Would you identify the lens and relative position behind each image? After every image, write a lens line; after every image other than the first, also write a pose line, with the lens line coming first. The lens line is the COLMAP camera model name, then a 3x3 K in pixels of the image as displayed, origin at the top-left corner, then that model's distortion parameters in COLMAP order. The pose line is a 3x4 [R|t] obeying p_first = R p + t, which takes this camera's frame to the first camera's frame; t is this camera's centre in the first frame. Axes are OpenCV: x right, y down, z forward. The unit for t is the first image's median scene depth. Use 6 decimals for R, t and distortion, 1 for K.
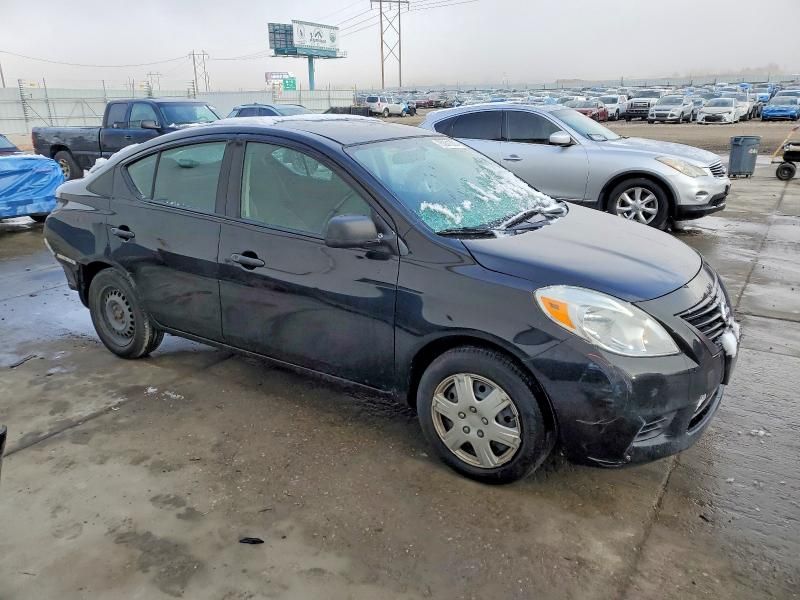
lens RADIAL K [[619.1, 0, 405.7], [0, 619.1, 299.7], [0, 0, 1]] dist [0.048649, 0.003674]
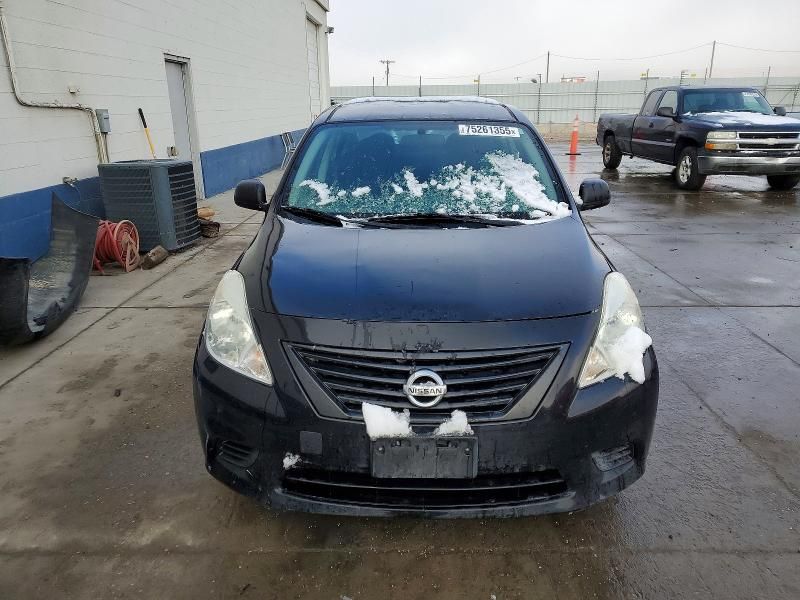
lens RADIAL K [[619.1, 0, 400.5], [0, 619.1, 297.9], [0, 0, 1]] dist [0.048649, 0.003674]
pose [[0.526191, 0.260017, -0.809638, 1.159265], [-0.248879, 0.957504, 0.145756, -0.185147], [0.813131, 0.124807, 0.568543, 0.663812]]
